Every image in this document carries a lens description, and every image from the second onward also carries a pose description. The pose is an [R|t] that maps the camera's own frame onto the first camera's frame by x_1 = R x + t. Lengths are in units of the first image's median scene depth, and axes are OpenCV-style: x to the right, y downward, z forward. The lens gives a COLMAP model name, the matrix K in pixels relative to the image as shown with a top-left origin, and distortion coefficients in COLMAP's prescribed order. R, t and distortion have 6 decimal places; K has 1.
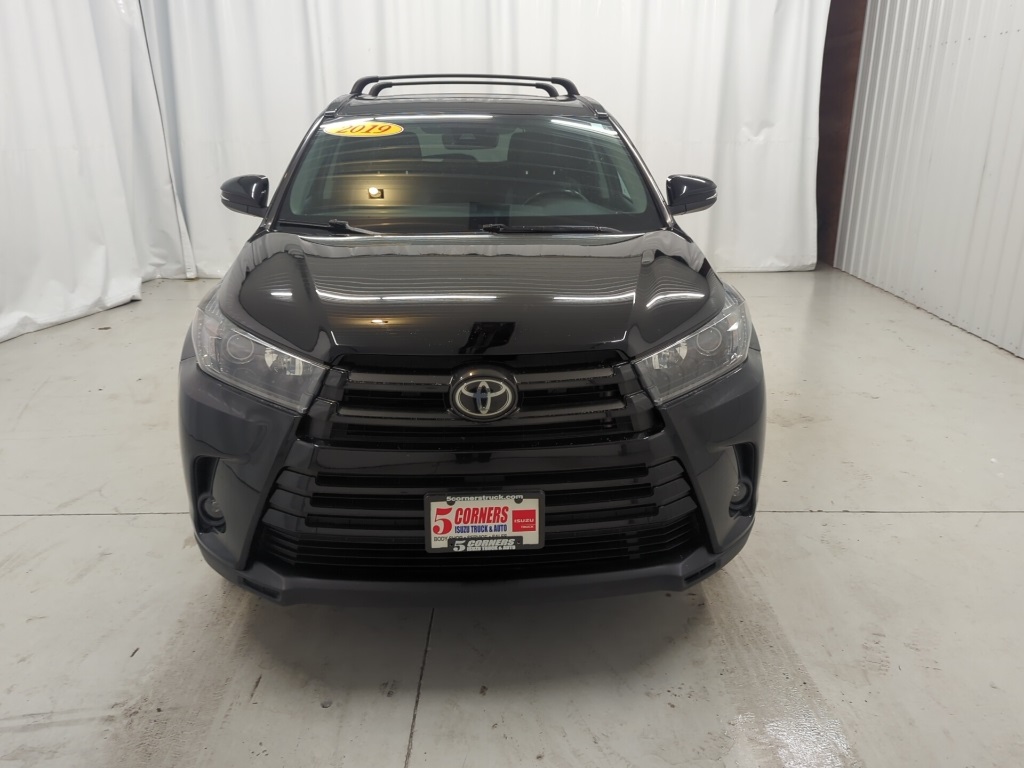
lens RADIAL K [[837.0, 0, 518.0], [0, 837.0, 368.6], [0, 0, 1]] dist [0.068123, -0.068912]
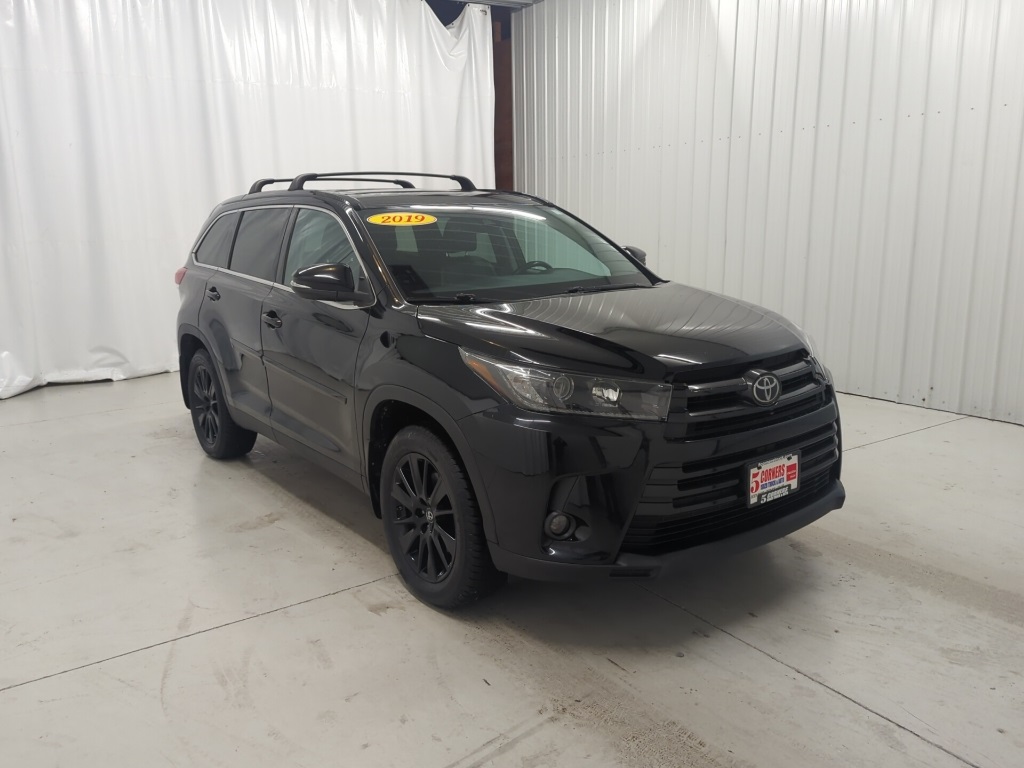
lens RADIAL K [[837.0, 0, 518.0], [0, 837.0, 368.6], [0, 0, 1]] dist [0.068123, -0.068912]
pose [[0.840274, -0.122469, 0.528149, -1.121451], [0.178890, 0.982225, -0.056849, 0.006236], [-0.511799, 0.142249, 0.847247, -0.003464]]
